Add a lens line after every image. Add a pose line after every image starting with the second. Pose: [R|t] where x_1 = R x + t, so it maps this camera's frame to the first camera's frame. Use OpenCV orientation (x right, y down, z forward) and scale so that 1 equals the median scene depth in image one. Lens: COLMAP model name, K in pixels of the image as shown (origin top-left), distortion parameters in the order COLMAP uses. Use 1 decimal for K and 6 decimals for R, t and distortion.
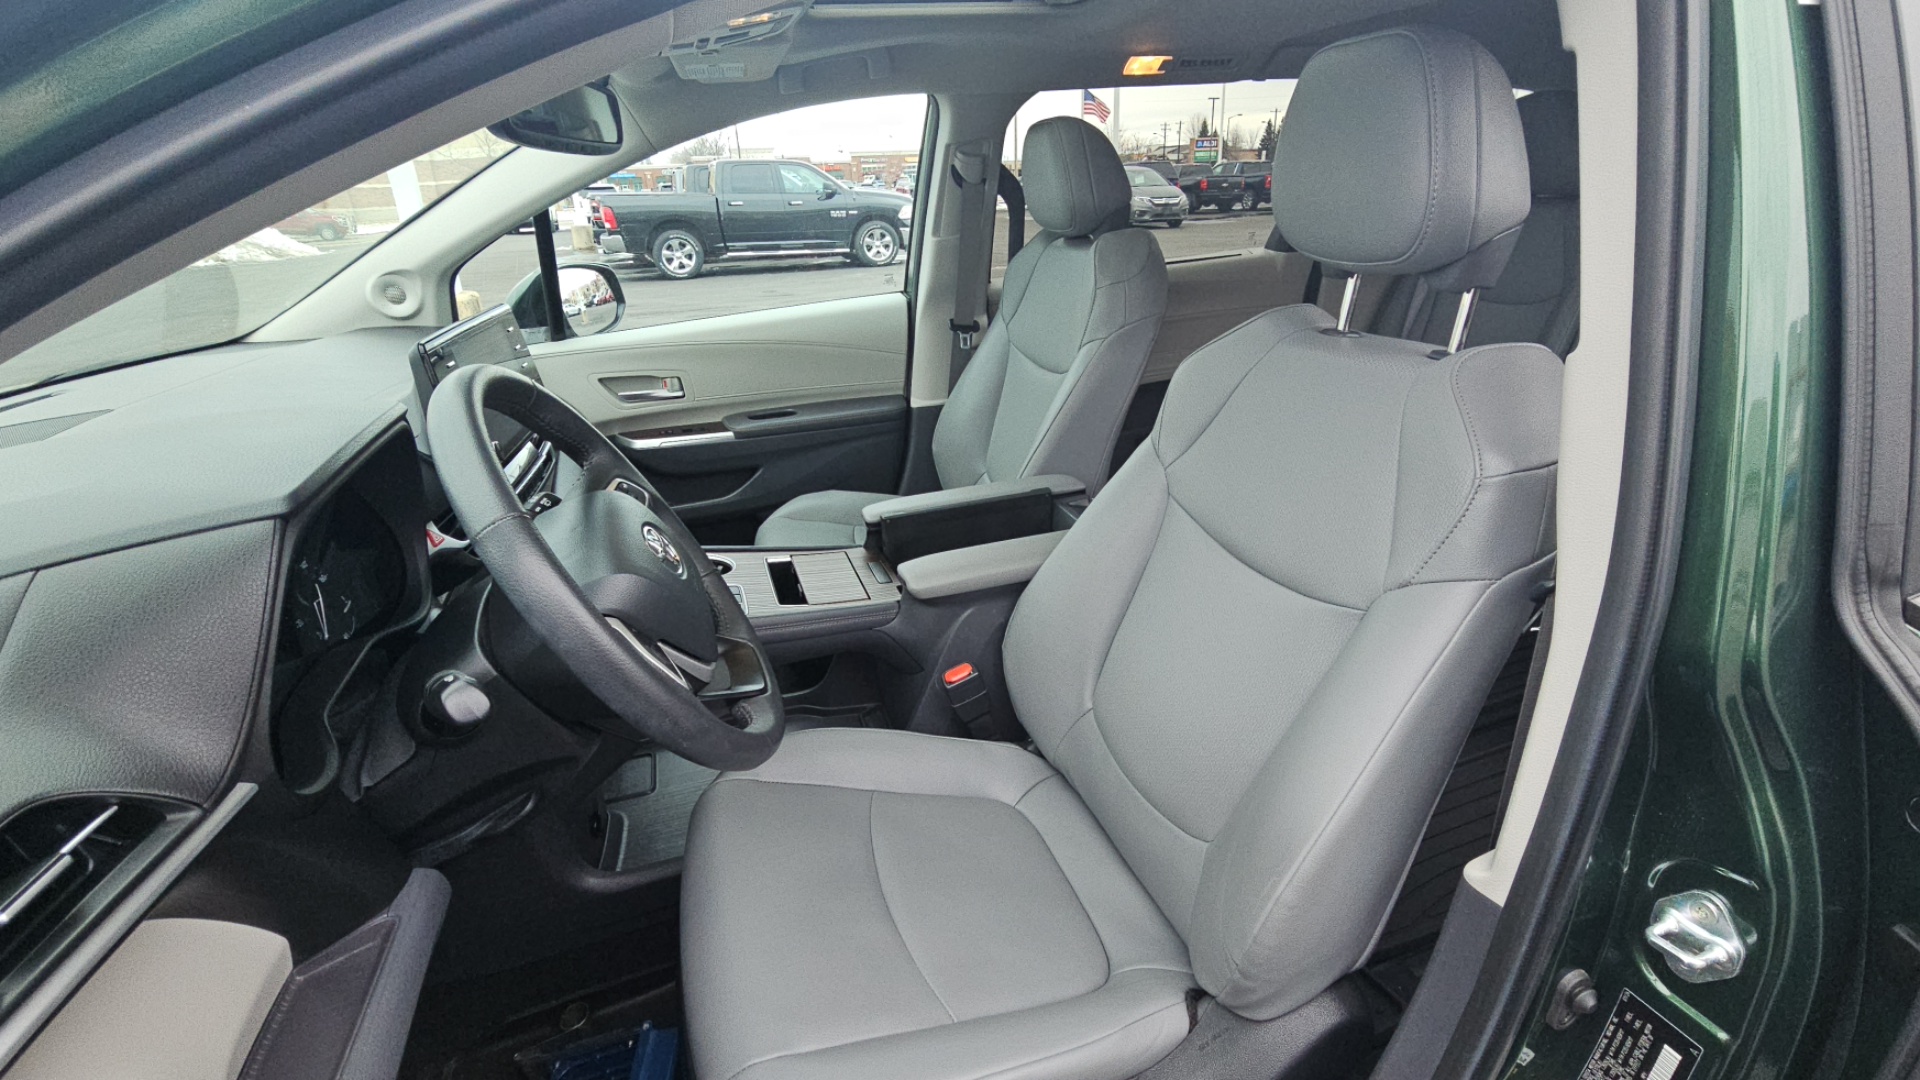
lens RADIAL K [[865.2, 0, 981.6], [0, 865.2, 540.9], [0, 0, 1]] dist [0.006547, -0.004554]
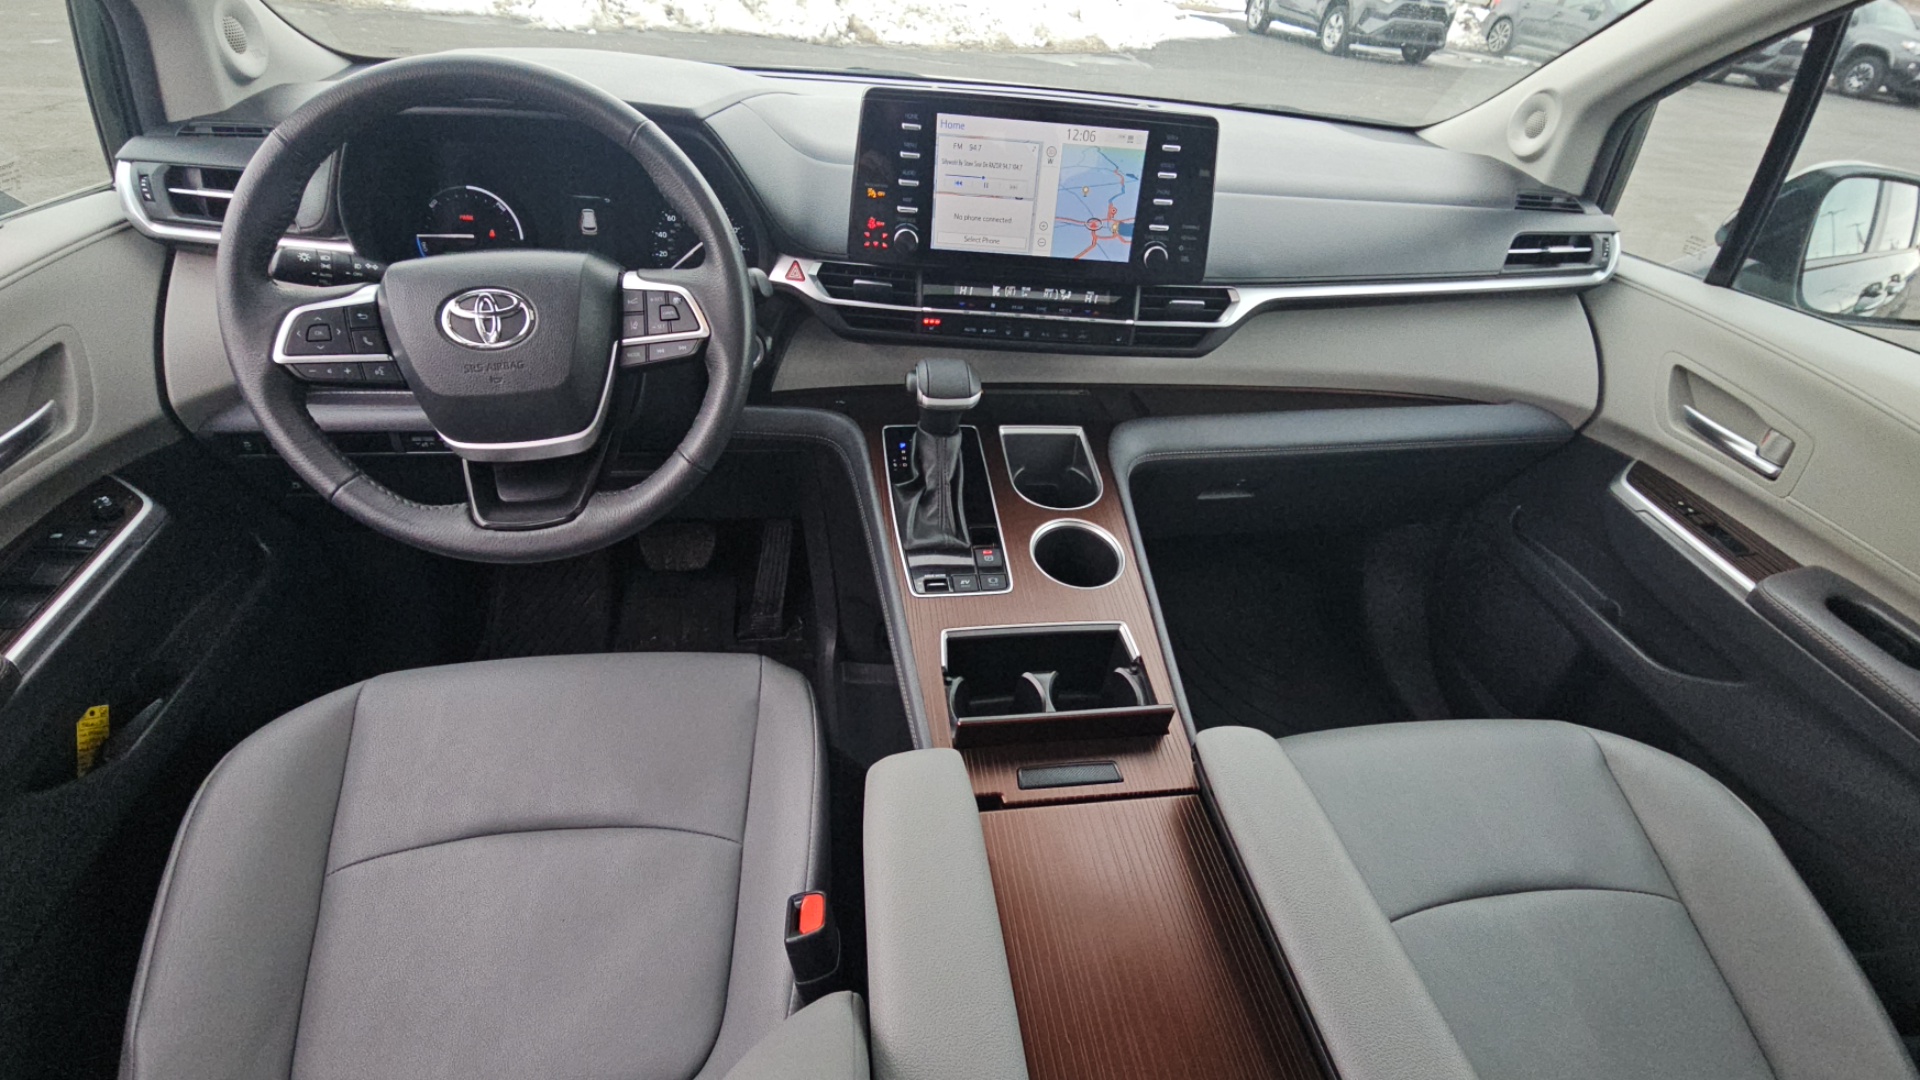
lens RADIAL K [[865.2, 0, 981.6], [0, 865.2, 540.9], [0, 0, 1]] dist [0.006547, -0.004554]
pose [[-0.168908, 0.592379, -0.787754, 0.142386], [-0.455980, 0.661602, 0.595285, -0.233790], [0.873815, 0.459749, 0.158363, 0.551198]]
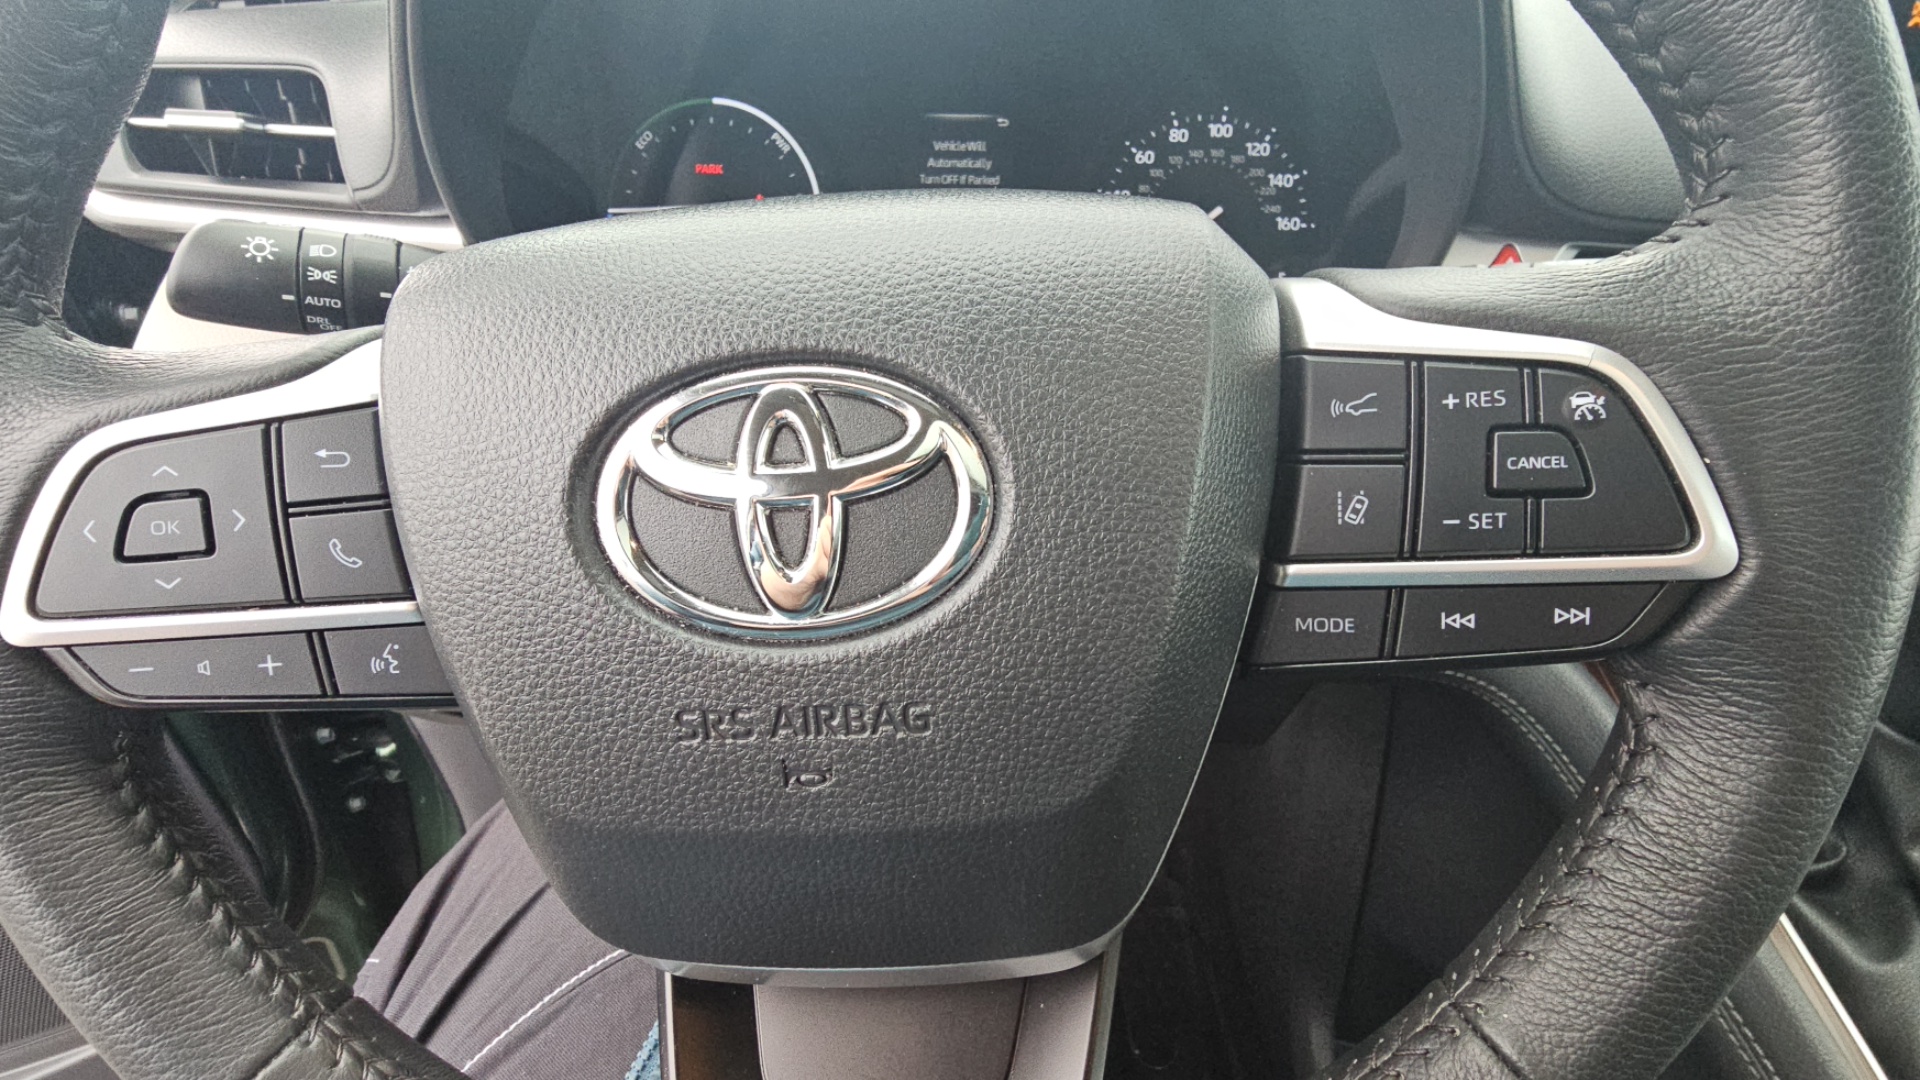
lens RADIAL K [[869.5, 0, 980.7], [0, 869.5, 542.8], [0, 0, 1]] dist [0.013694, -0.008997]
pose [[-0.361389, 0.568915, -0.738738, -0.102117], [-0.354261, 0.649094, 0.673183, -0.047865], [0.862495, 0.504987, -0.033031, 0.409758]]
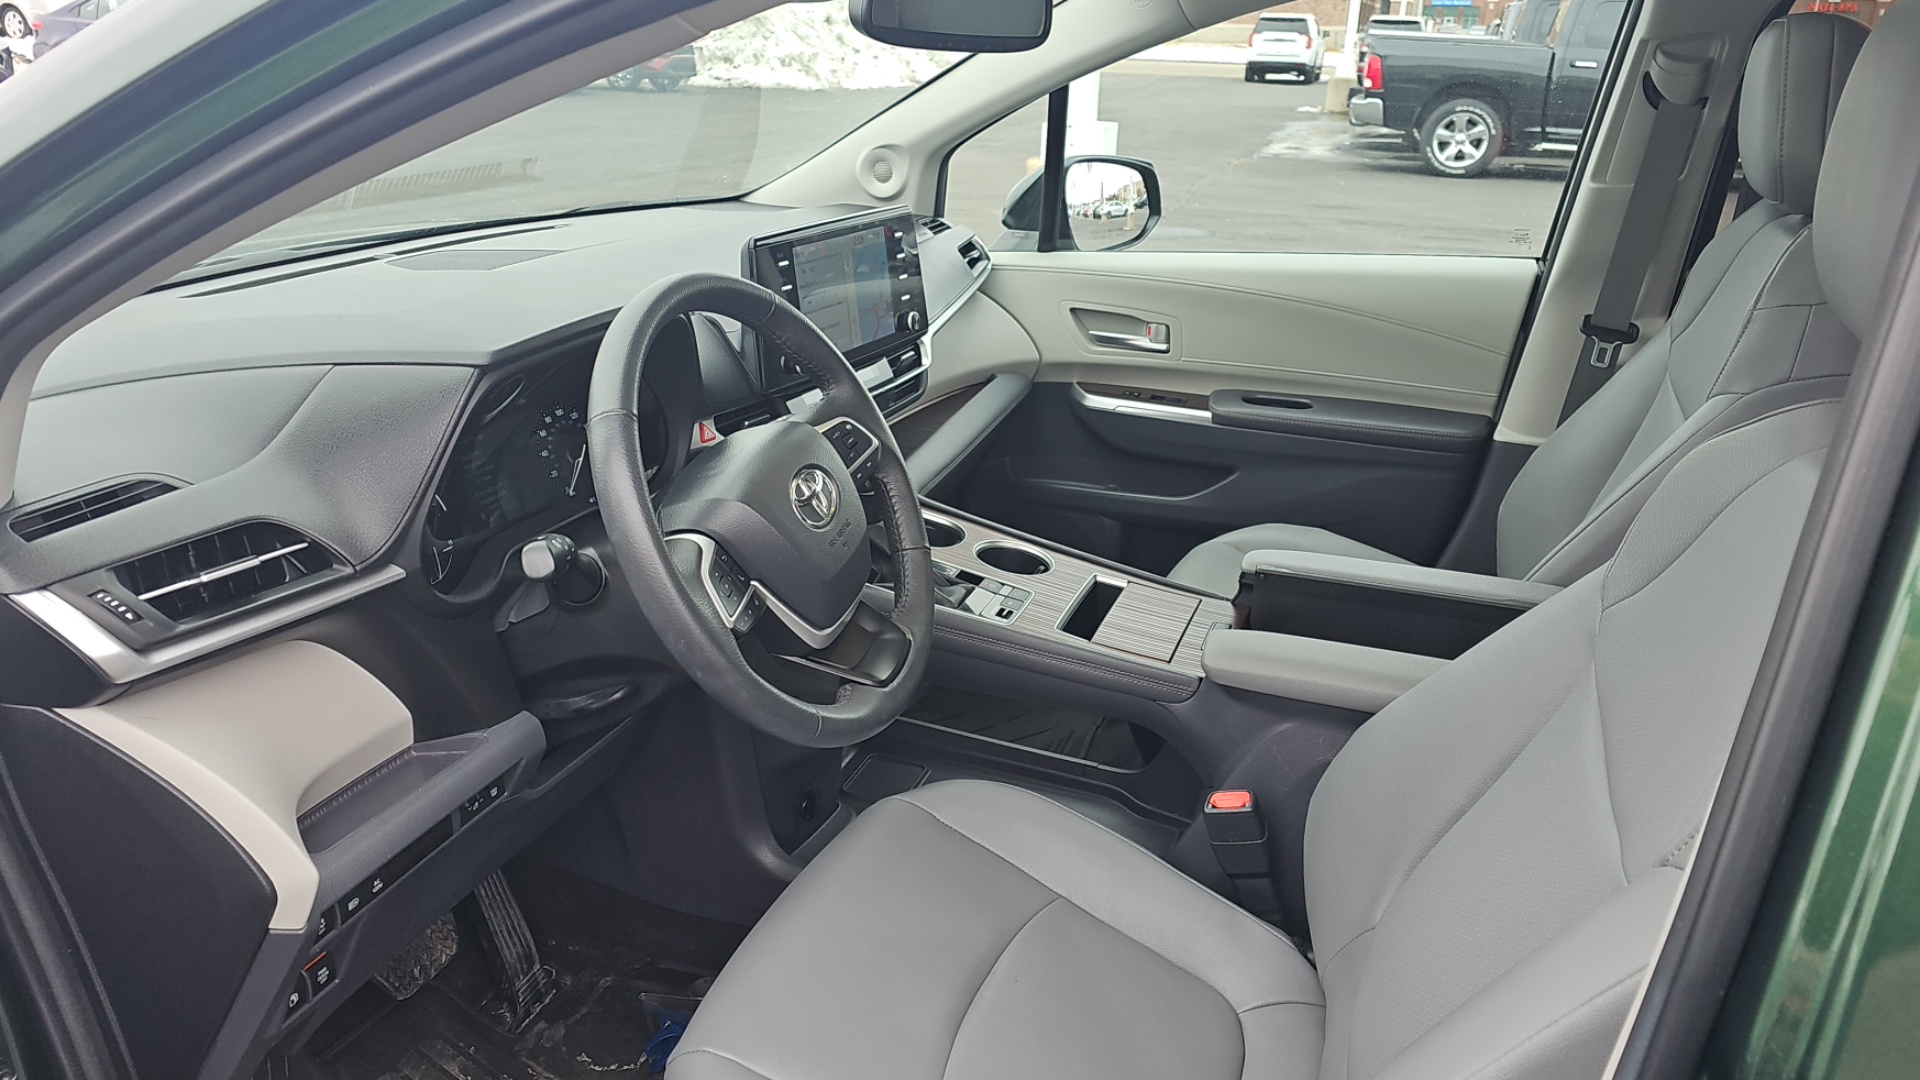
lens RADIAL K [[1378.5, 0, 935.1], [0, 1378.5, 541.5], [0, 0, 1]] dist [0.082151, -0.070048]
pose [[0.773888, 0.276815, -0.569624, 0.218078], [-0.296733, 0.953073, 0.060016, -0.025762], [0.559506, 0.122580, 0.819711, -0.052205]]
